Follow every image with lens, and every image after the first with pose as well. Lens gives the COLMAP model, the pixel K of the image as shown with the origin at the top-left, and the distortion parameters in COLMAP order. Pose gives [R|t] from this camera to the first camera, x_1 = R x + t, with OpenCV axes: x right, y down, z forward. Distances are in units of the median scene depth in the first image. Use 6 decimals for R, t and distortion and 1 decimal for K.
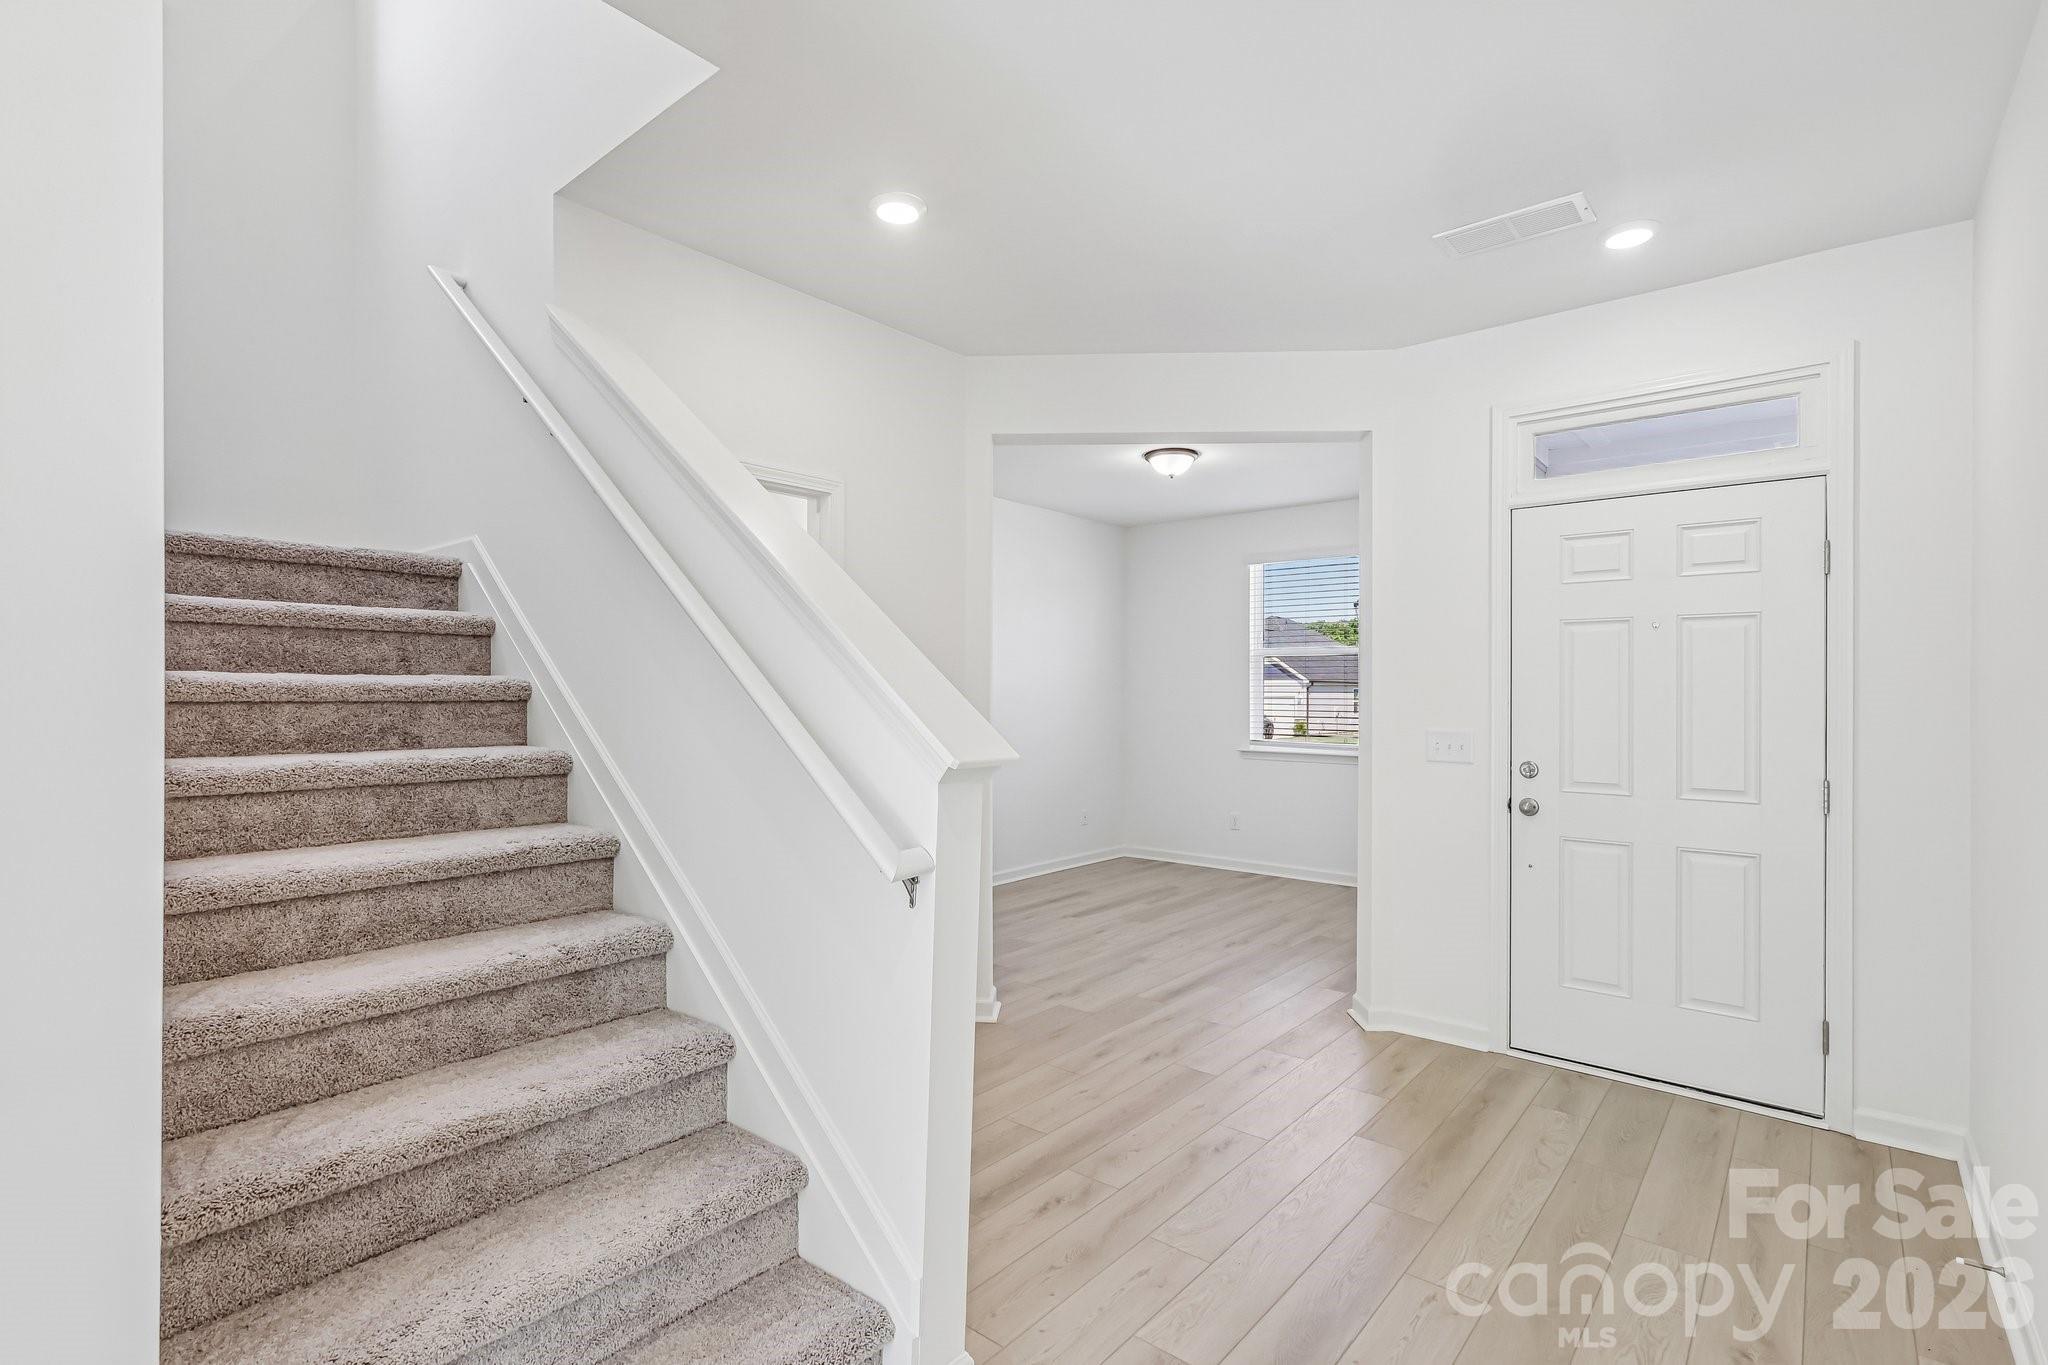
lens RADIAL K [[953.6, 0, 1025.2], [0, 953.6, 685.8], [0, 0, 1]] dist [0.003265, -0.000497]
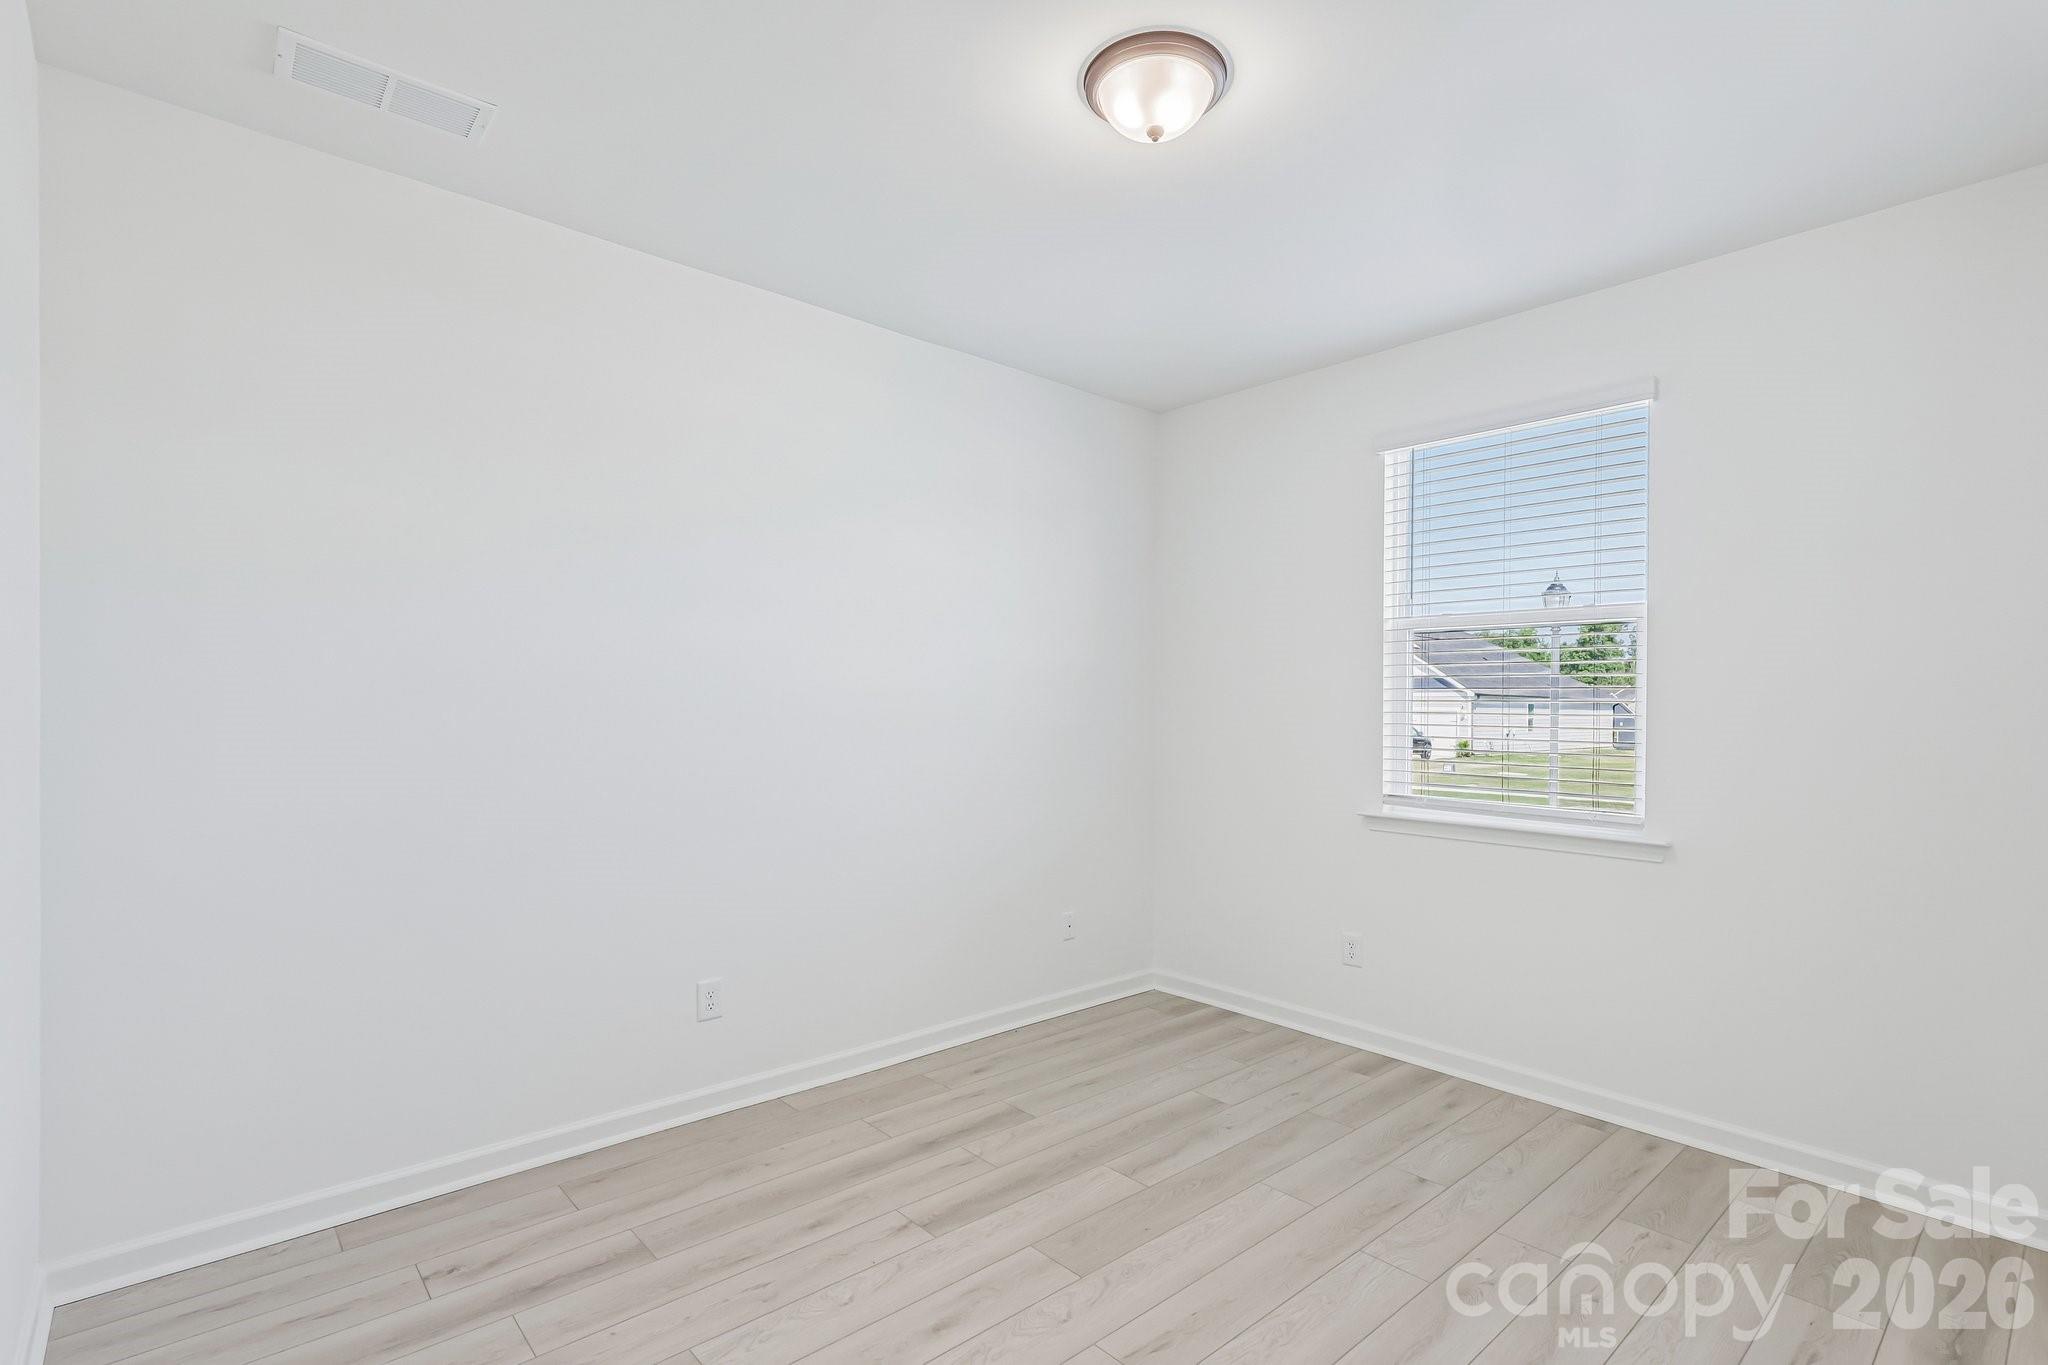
lens RADIAL K [[953.6, 0, 1022.2], [0, 953.6, 688.4], [0, 0, 1]] dist [0.003265, -0.000497]
pose [[0.988590, 0.007140, -0.150463, 0.121687], [-0.008678, 0.999917, -0.009562, 0.006394], [0.150382, 0.010758, 0.988569, 0.466779]]
